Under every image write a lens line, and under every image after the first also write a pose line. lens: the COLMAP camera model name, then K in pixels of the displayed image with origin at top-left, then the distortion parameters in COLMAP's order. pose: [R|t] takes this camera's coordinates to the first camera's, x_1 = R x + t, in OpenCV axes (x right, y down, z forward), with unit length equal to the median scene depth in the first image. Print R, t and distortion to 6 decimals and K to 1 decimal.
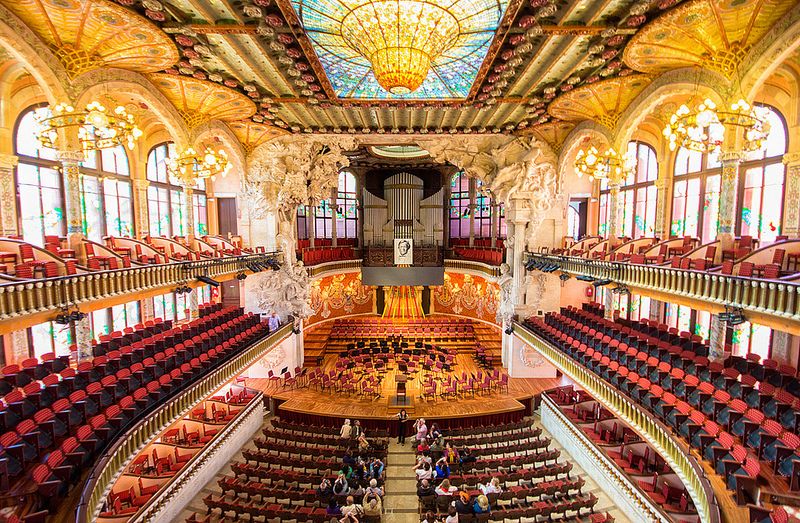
lens RADIAL K [[372.4, 0, 399.5], [0, 372.4, 261.6], [0, 0, 1]] dist [0.003769, -0.000184]
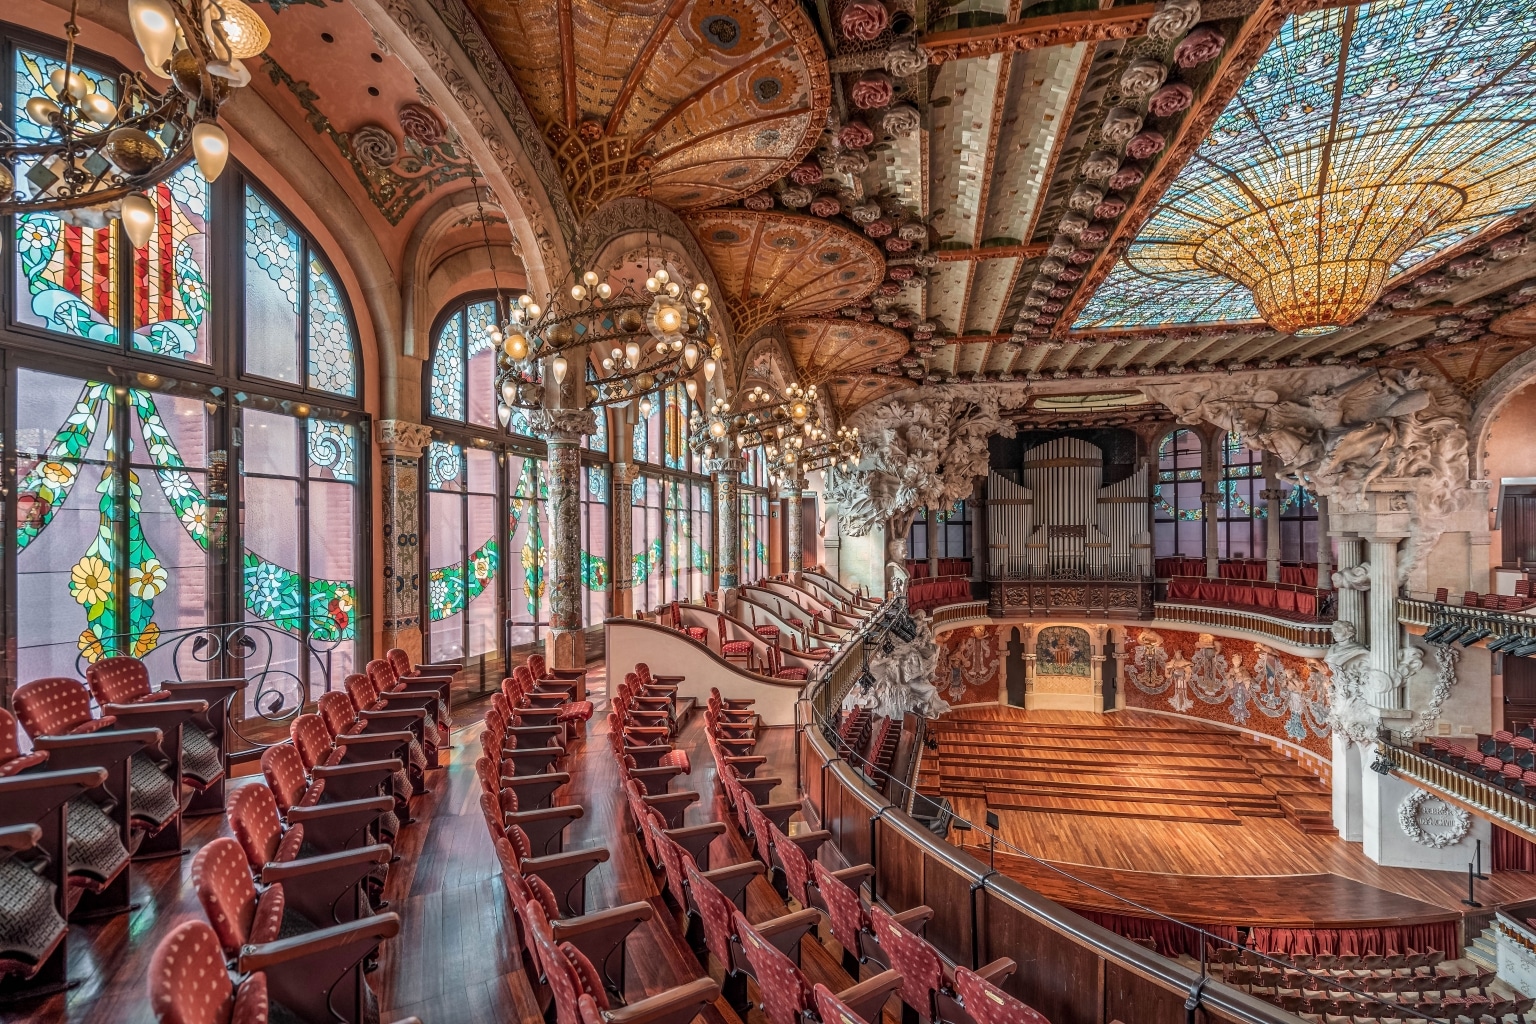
lens RADIAL K [[703.5, 0, 775.6], [0, 703.5, 521.6], [0, 0, 1]] dist [-0.002424, 0.001414]
pose [[0.978885, -0.010742, -0.204128, -0.273830], [-0.007629, 0.996002, -0.088999, -0.038599], [0.204268, 0.088677, 0.974890, -0.070371]]
